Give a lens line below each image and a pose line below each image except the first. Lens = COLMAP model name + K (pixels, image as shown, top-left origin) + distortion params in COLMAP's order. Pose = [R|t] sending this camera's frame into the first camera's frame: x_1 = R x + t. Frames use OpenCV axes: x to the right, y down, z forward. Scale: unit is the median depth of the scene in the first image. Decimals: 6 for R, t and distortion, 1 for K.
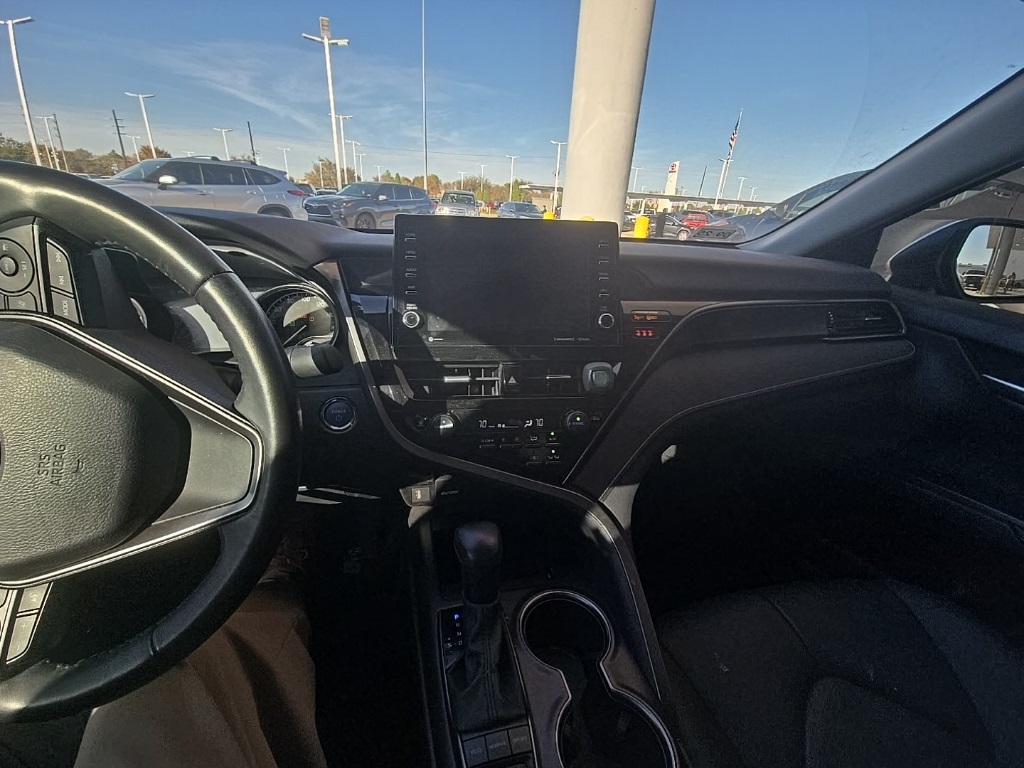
lens RADIAL K [[425.8, 0, 510.9], [0, 425.8, 386.9], [0, 0, 1]] dist [0.004843, -0.005479]
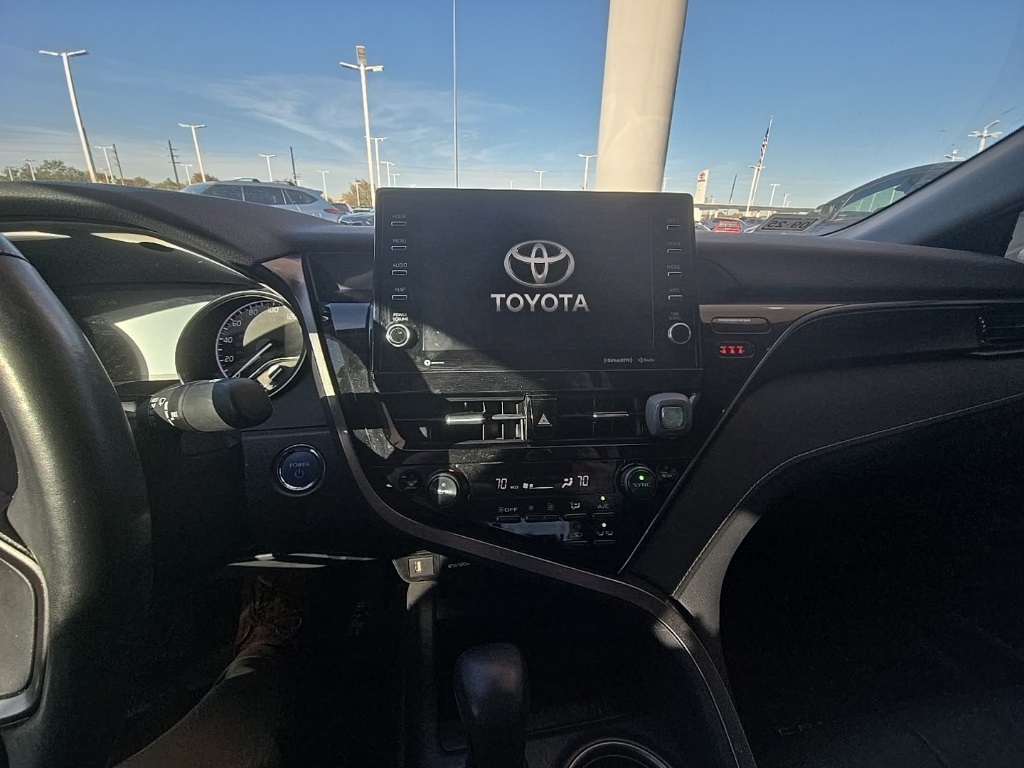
lens RADIAL K [[425.8, 0, 515.4], [0, 425.8, 378.0], [0, 0, 1]] dist [0.004843, -0.005479]
pose [[0.998278, -0.005461, -0.058407, -0.001185], [0.002837, 0.998987, -0.044905, -0.032960], [0.058593, 0.044662, 0.997282, 0.187182]]
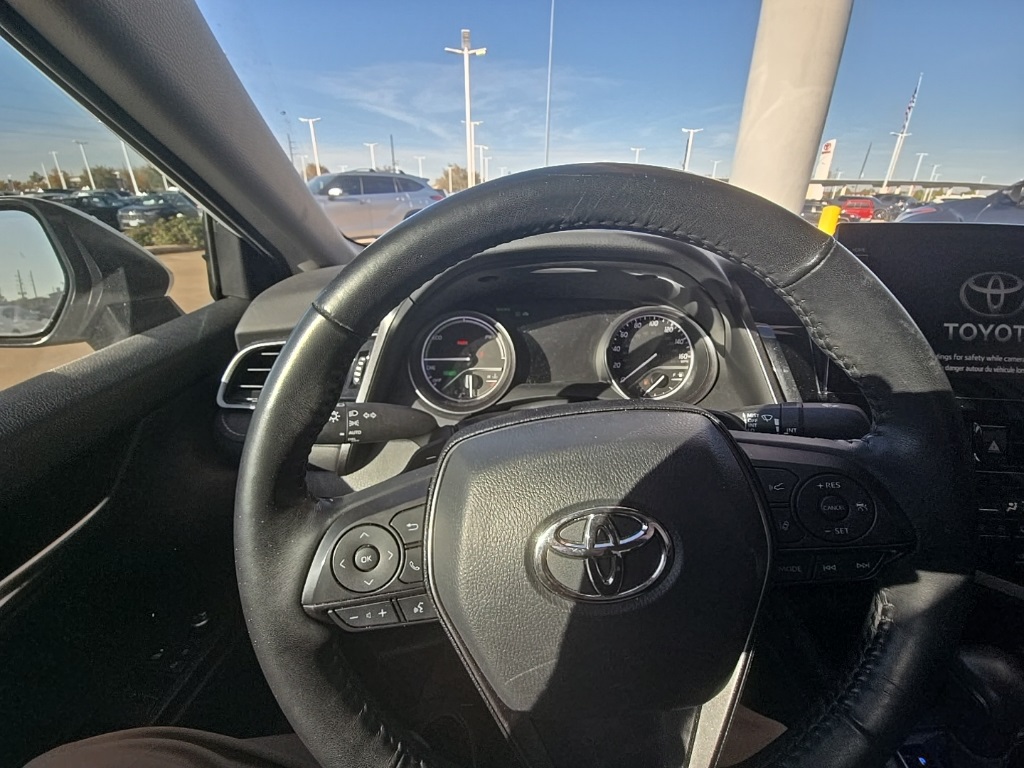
lens RADIAL K [[425.8, 0, 510.5], [0, 425.8, 386.1], [0, 0, 1]] dist [0.004843, -0.005479]
pose [[0.967649, 0.059555, -0.245172, -0.388200], [-0.058524, 0.998220, 0.011495, -0.048492], [0.245420, 0.003226, 0.969411, 0.056579]]
